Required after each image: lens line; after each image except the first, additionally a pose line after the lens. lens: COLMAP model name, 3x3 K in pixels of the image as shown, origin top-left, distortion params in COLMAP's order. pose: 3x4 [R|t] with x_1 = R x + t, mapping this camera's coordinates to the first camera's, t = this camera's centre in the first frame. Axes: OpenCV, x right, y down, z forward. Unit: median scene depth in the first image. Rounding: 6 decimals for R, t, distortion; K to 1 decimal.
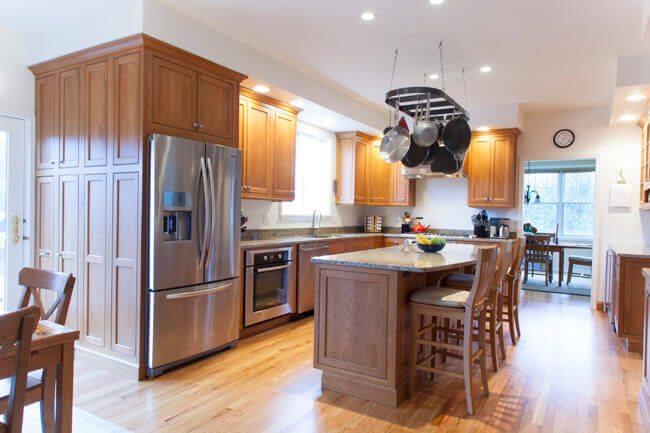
lens RADIAL K [[425.8, 0, 327.3], [0, 425.8, 221.6], [0, 0, 1]] dist [-0.000455, 0.000038]
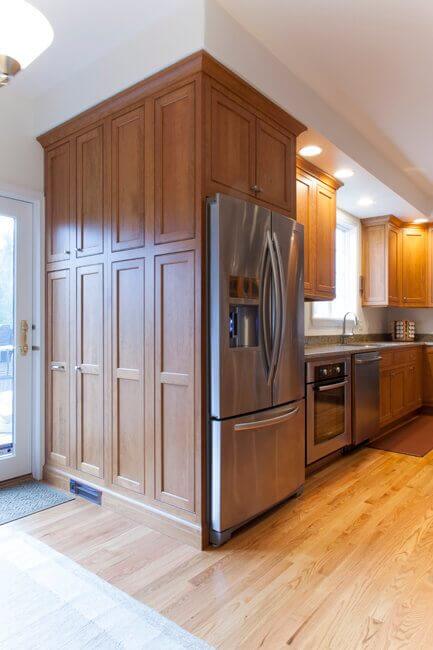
lens RADIAL K [[442.6, 0, 216.5], [0, 442.6, 325.0], [0, 0, 1]] dist [0.000397, 0.000748]
pose [[0.986722, -0.020540, -0.161113, -0.242853], [0.016646, 0.999537, -0.025478, 0.023030], [0.161561, 0.022458, 0.986607, 0.235623]]
